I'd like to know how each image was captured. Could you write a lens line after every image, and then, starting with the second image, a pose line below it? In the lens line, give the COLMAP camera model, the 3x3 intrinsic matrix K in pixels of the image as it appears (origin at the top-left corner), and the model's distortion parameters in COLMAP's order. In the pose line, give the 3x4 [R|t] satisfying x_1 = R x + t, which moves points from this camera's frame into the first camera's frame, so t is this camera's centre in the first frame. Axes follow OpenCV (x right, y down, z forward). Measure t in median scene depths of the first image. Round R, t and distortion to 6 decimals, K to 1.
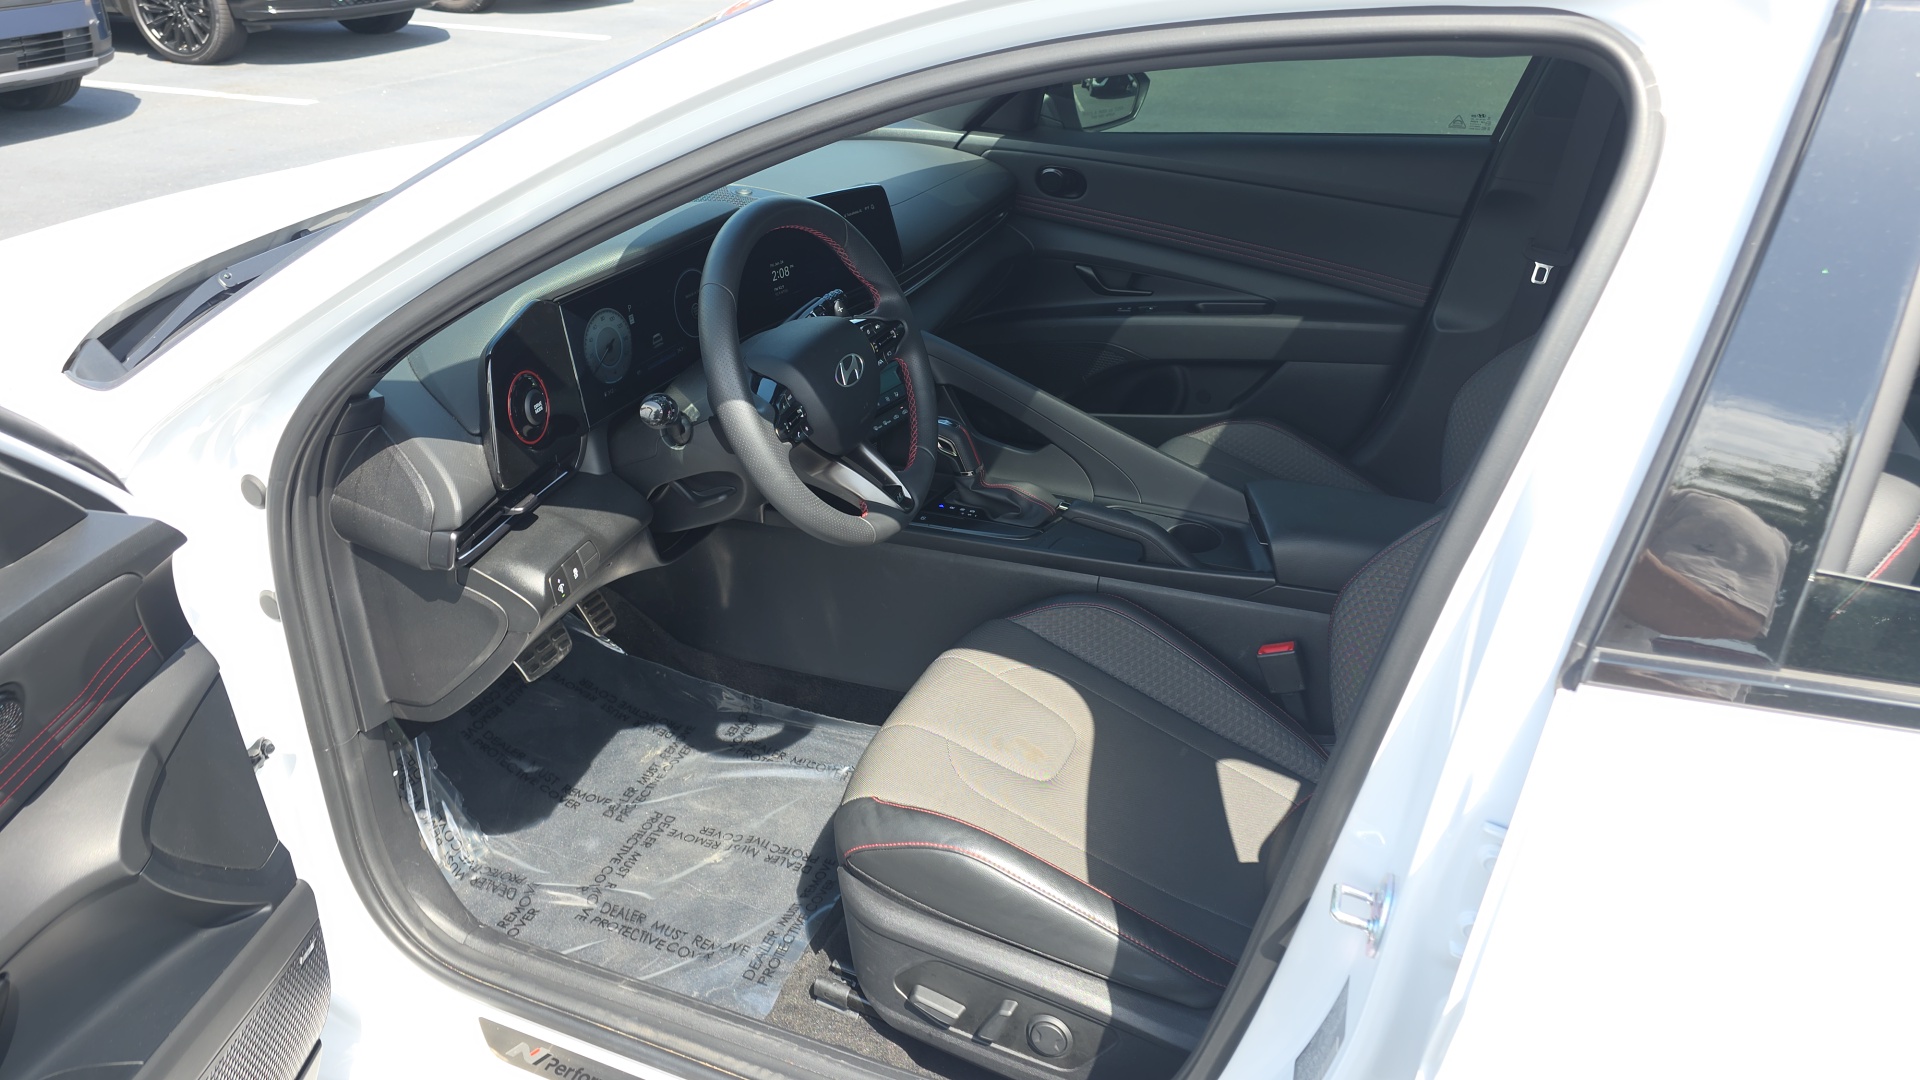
lens RADIAL K [[1300.8, 0, 967.4], [0, 1300.8, 540.2], [0, 0, 1]] dist [0.061400, -0.060150]
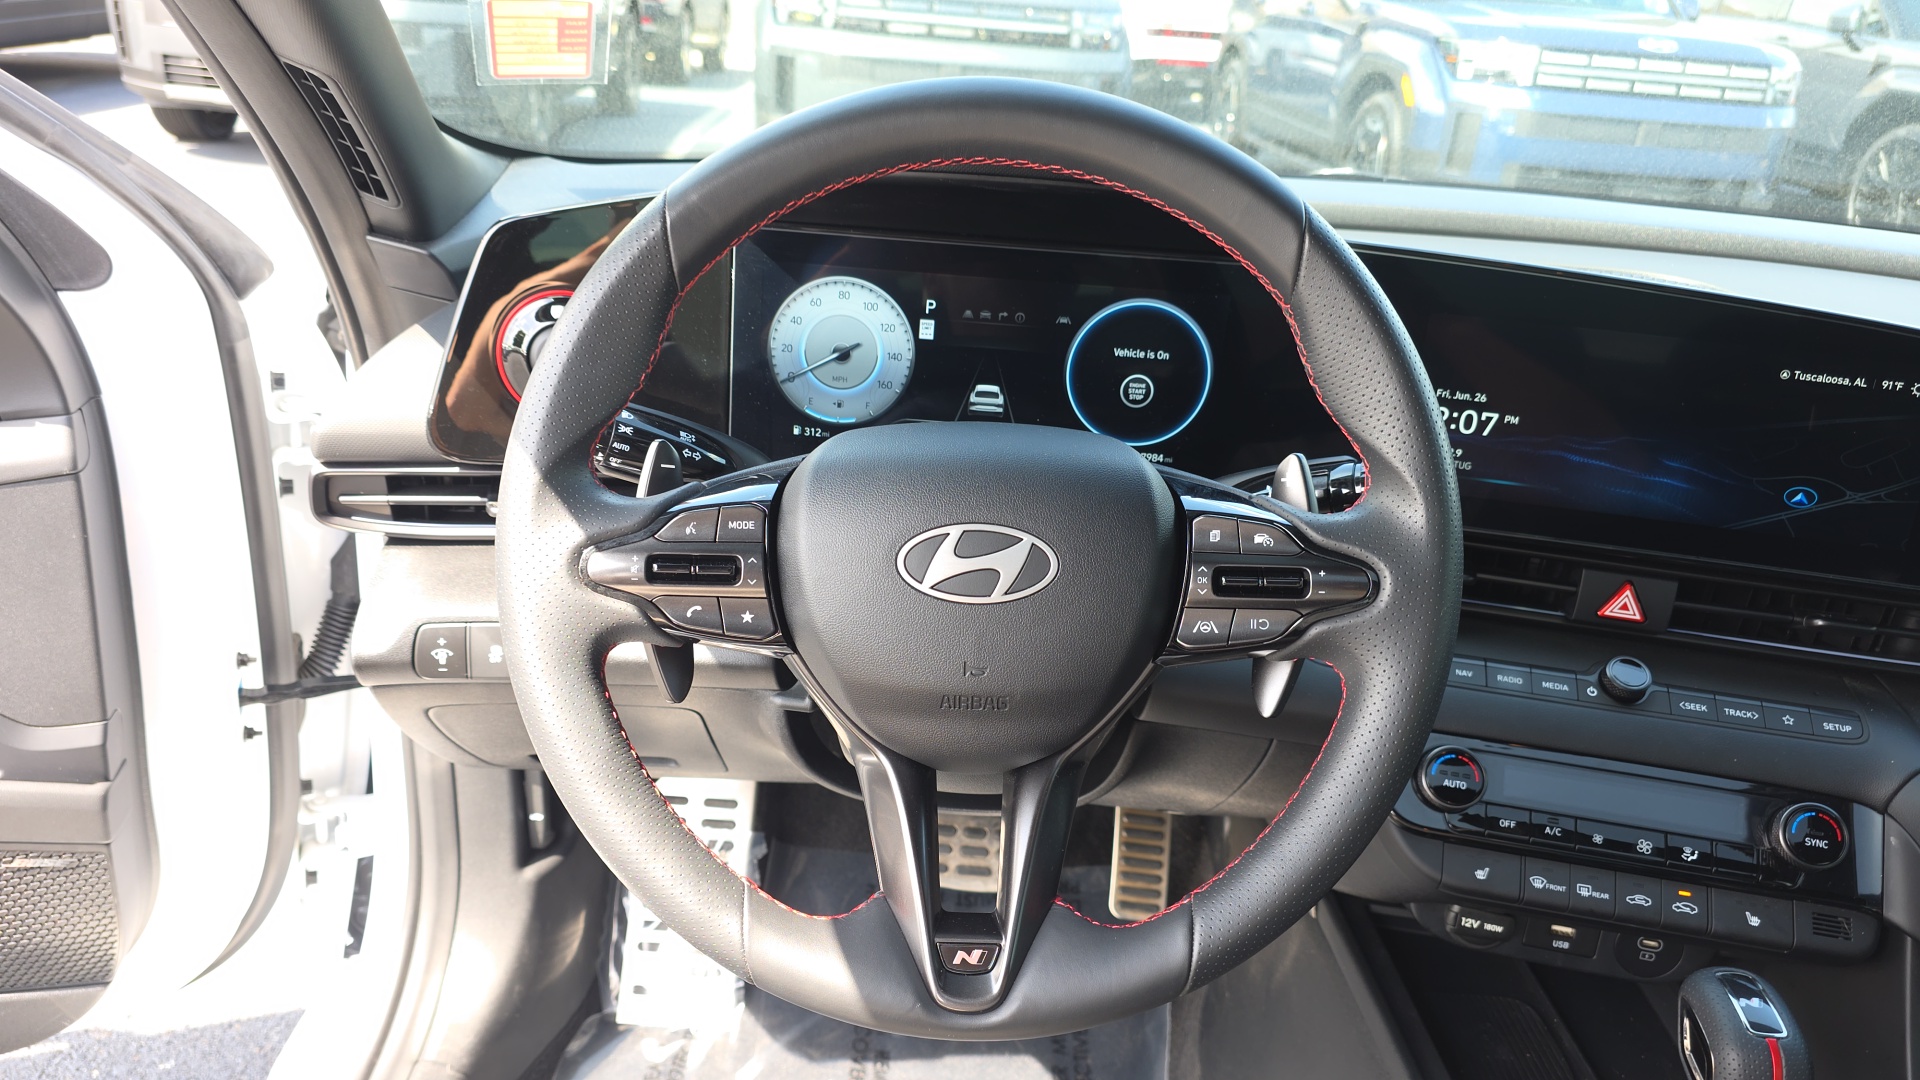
lens RADIAL K [[1300.8, 0, 939.0], [0, 1300.8, 554.5], [0, 0, 1]] dist [0.061400, -0.060150]
pose [[0.345424, 0.382238, -0.857074, 0.137623], [-0.498359, 0.848585, 0.177600, -0.124585], [0.795186, 0.365783, 0.483614, 0.529566]]
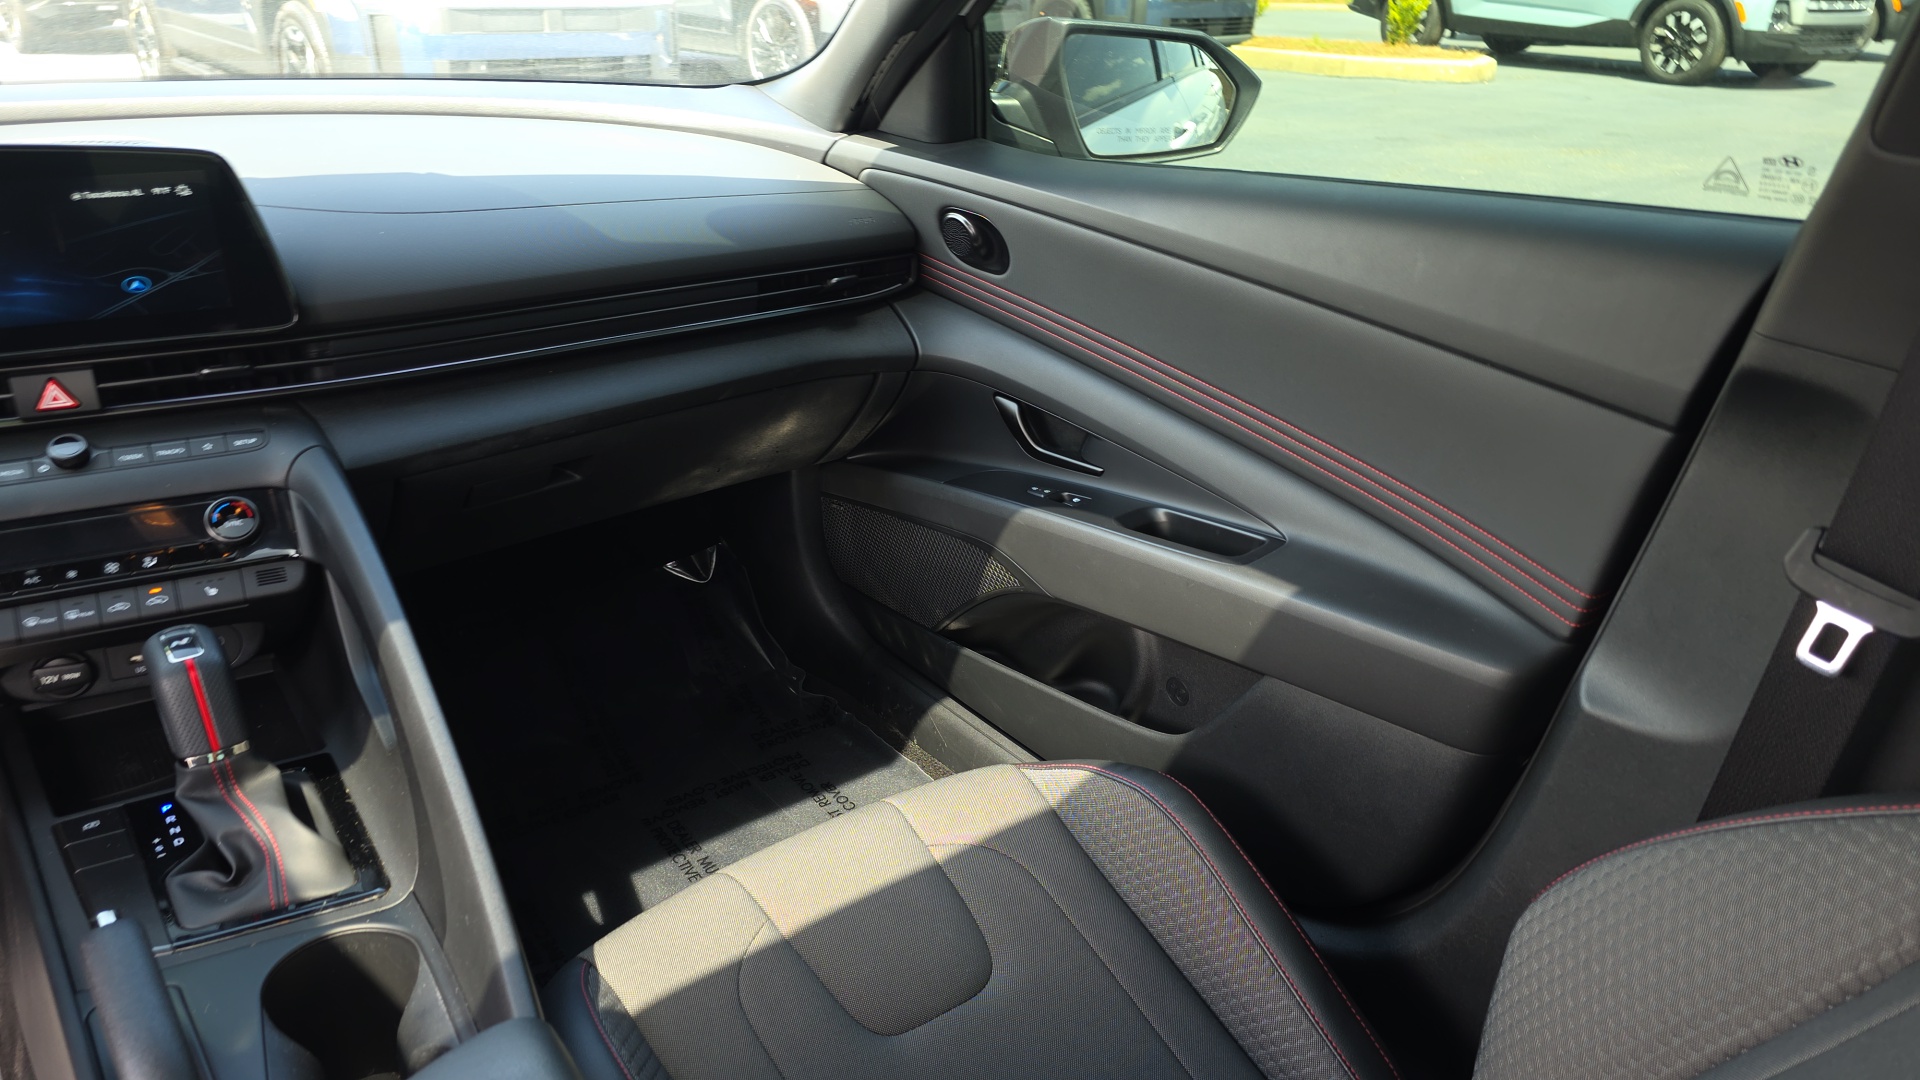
lens RADIAL K [[1300.8, 0, 962.3], [0, 1300.8, 537.5], [0, 0, 1]] dist [0.061400, -0.060150]
pose [[0.862676, 0.211948, -0.459204, 0.378581], [-0.243345, 0.969893, -0.009497, -0.164963], [0.443366, 0.119938, 0.888280, 0.591638]]
